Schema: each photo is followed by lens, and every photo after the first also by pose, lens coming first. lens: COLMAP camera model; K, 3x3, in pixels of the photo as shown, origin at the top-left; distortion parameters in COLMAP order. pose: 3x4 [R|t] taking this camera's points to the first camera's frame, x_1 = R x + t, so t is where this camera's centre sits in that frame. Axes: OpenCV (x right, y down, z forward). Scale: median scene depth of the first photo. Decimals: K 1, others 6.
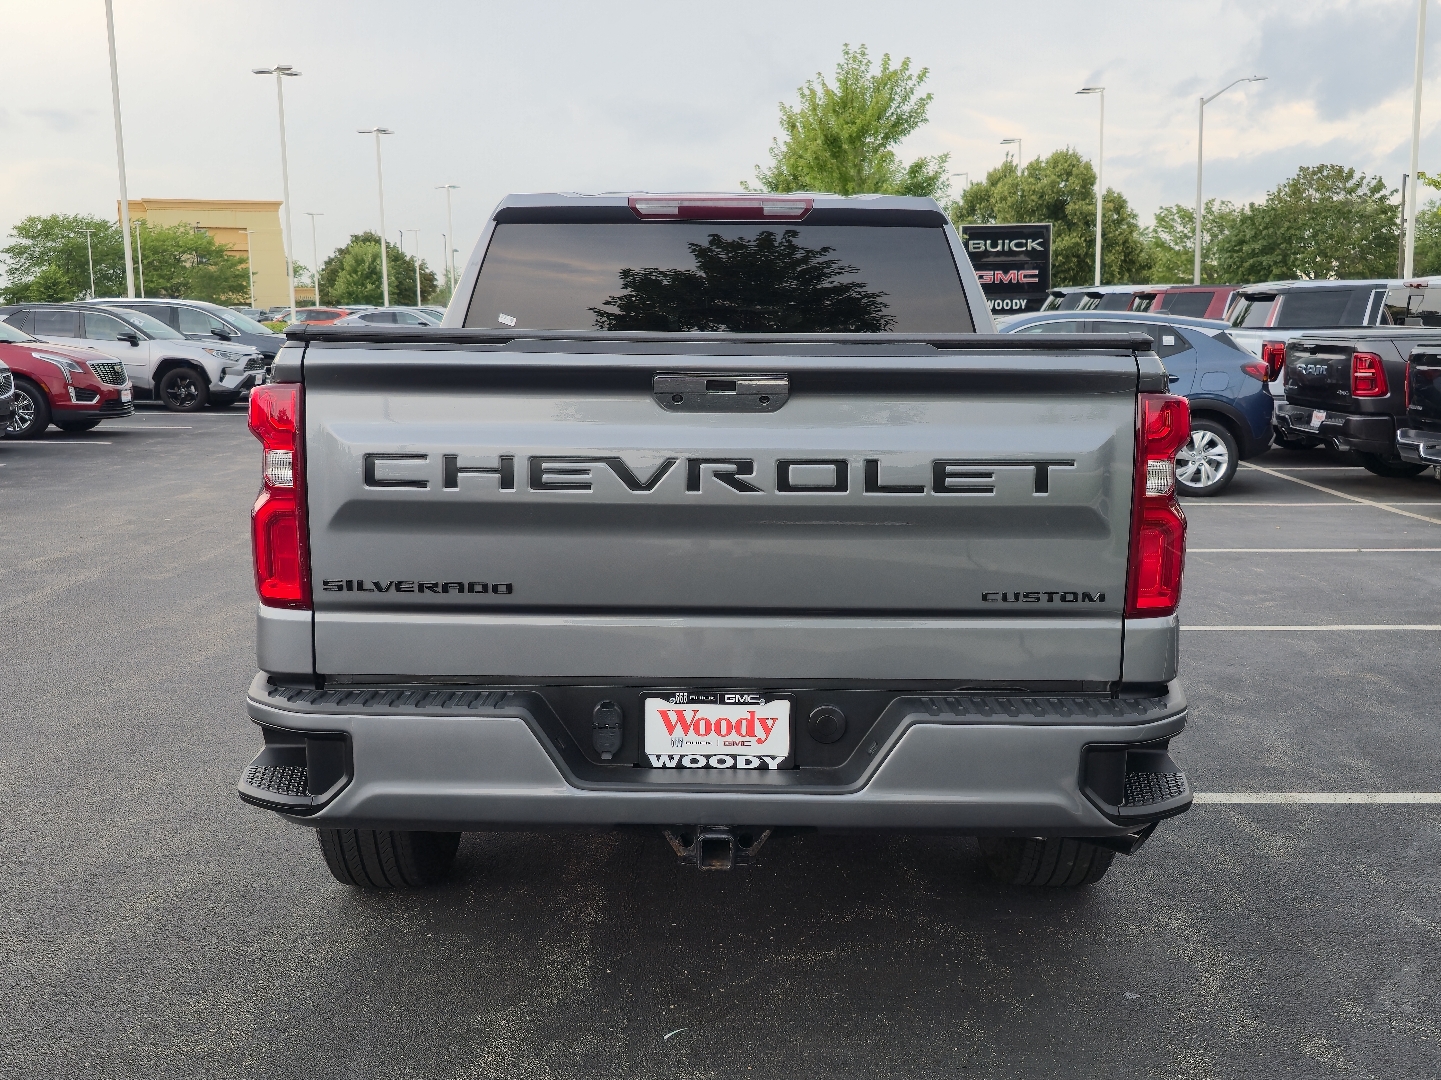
lens RADIAL K [[1536.9, 0, 720.5], [0, 1536.9, 540.0], [0, 0, 1]] dist [0.076126, -0.030997]
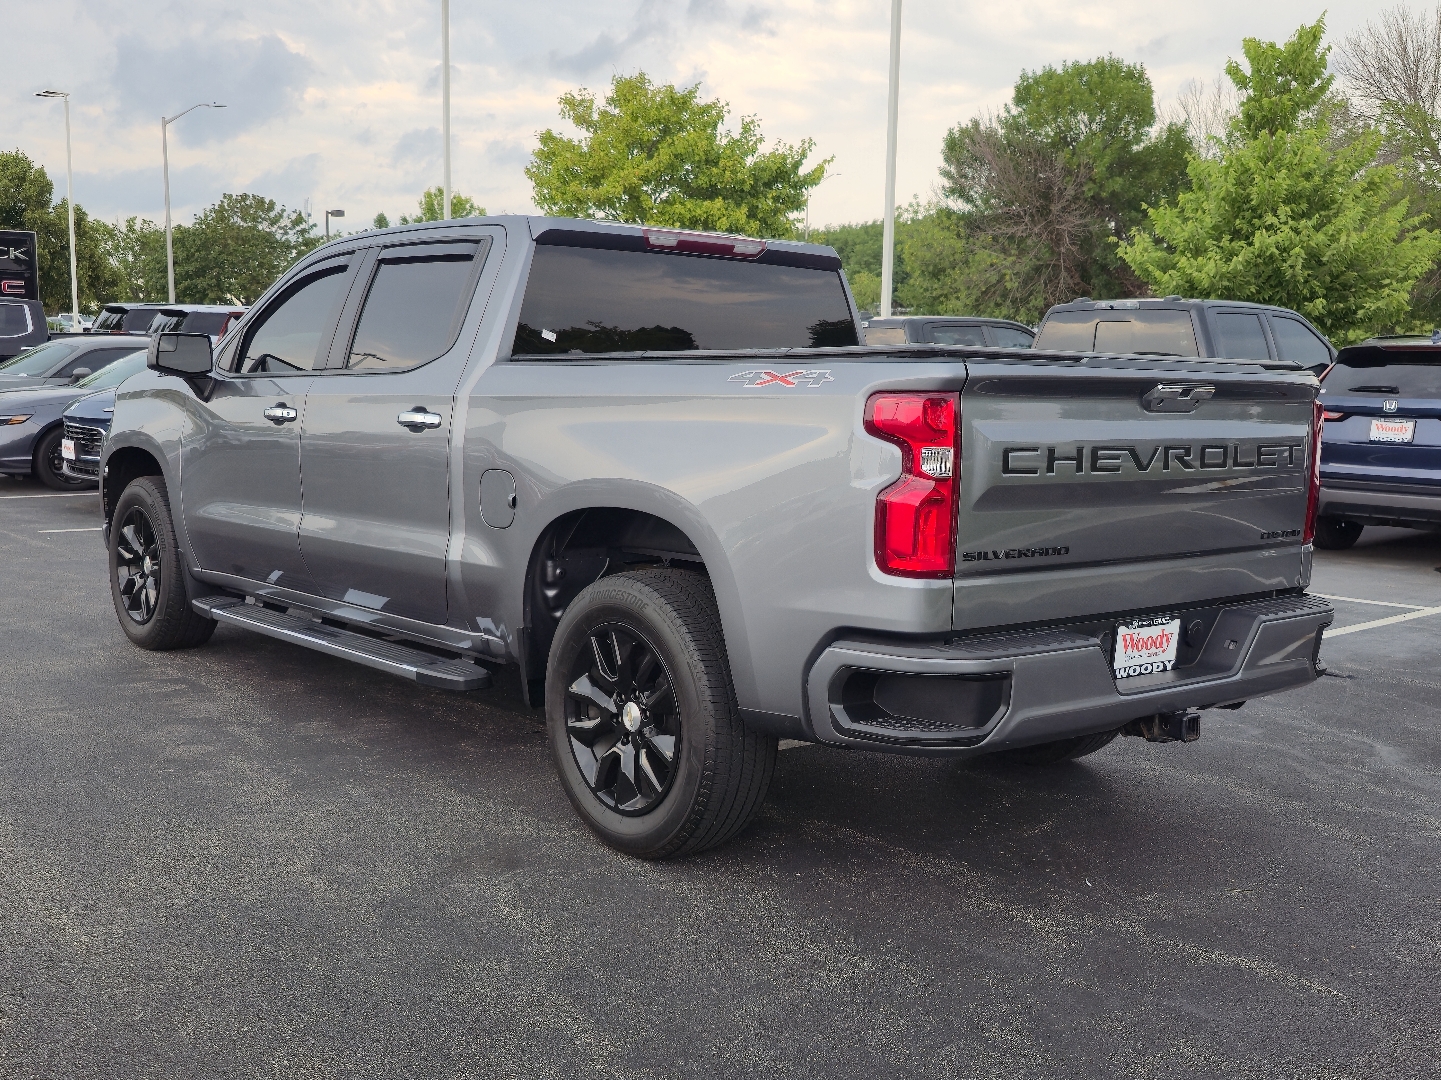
lens RADIAL K [[1566.2, 0, 735.6], [0, 1566.2, 542.6], [0, 0, 1]] dist [0.042331, -0.022424]
pose [[0.755280, -0.058725, 0.652766, -1.179771], [0.067965, 0.997626, 0.011112, -0.008122], [-0.651869, 0.035973, 0.757478, 0.176397]]
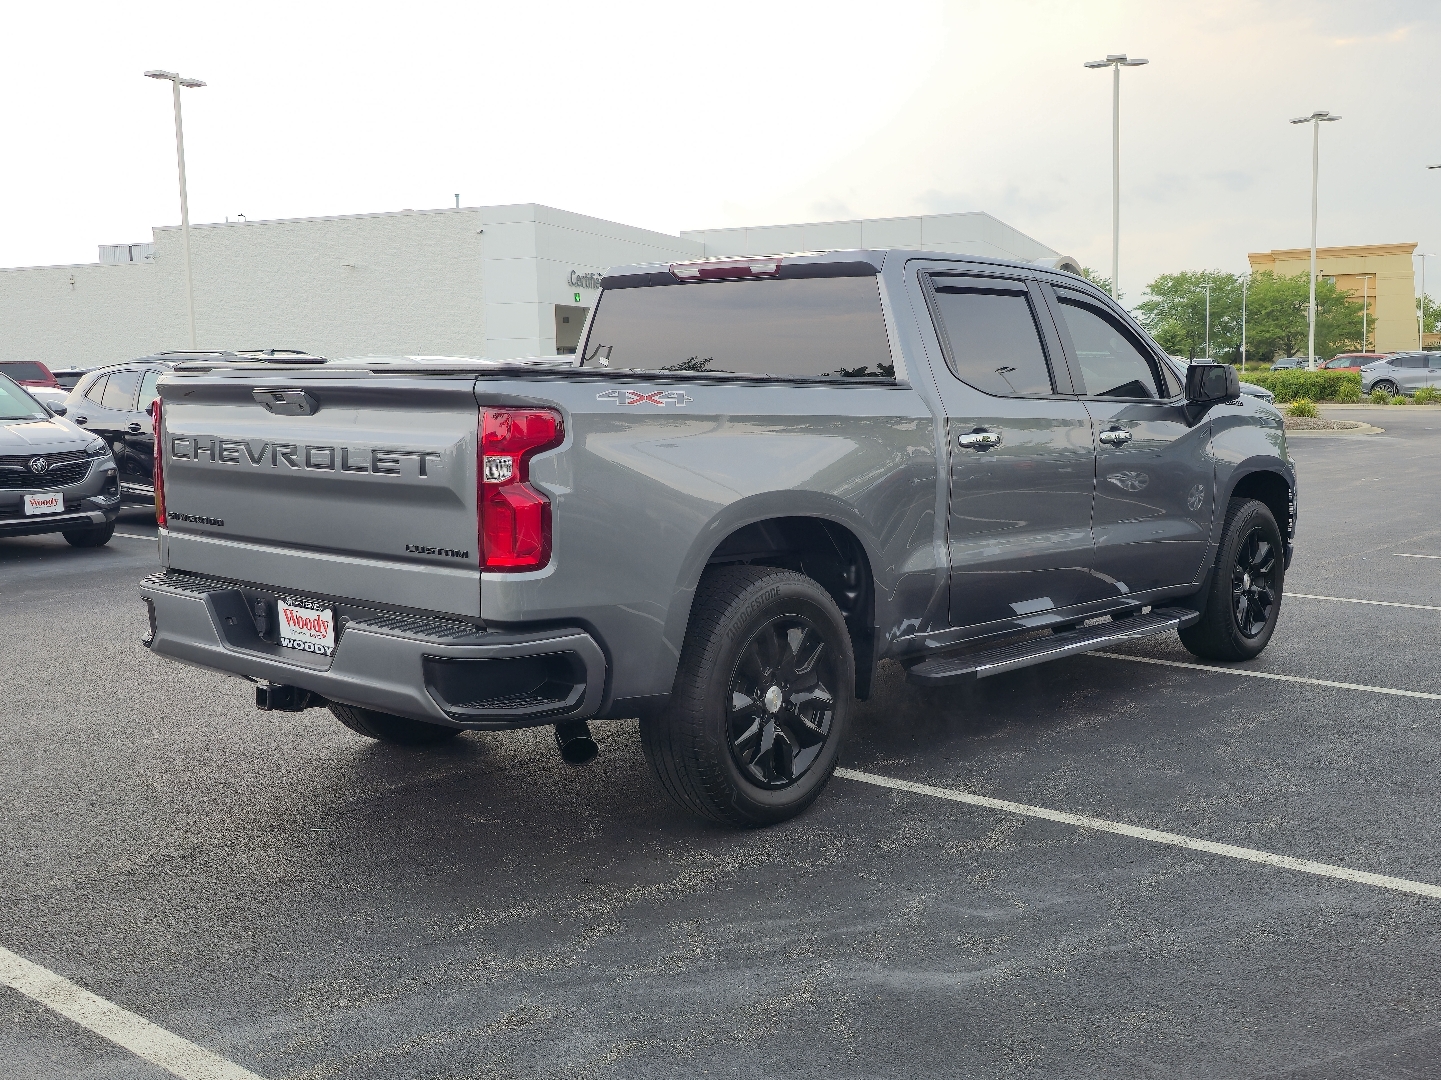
lens RADIAL K [[1566.2, 0, 735.6], [0, 1566.2, 542.6], [0, 0, 1]] dist [0.042331, -0.022424]
pose [[0.754612, 0.063808, -0.653062, 1.317787], [-0.084227, 0.996447, 0.000034, 0.006321], [0.650743, 0.054980, 0.757305, 0.097867]]
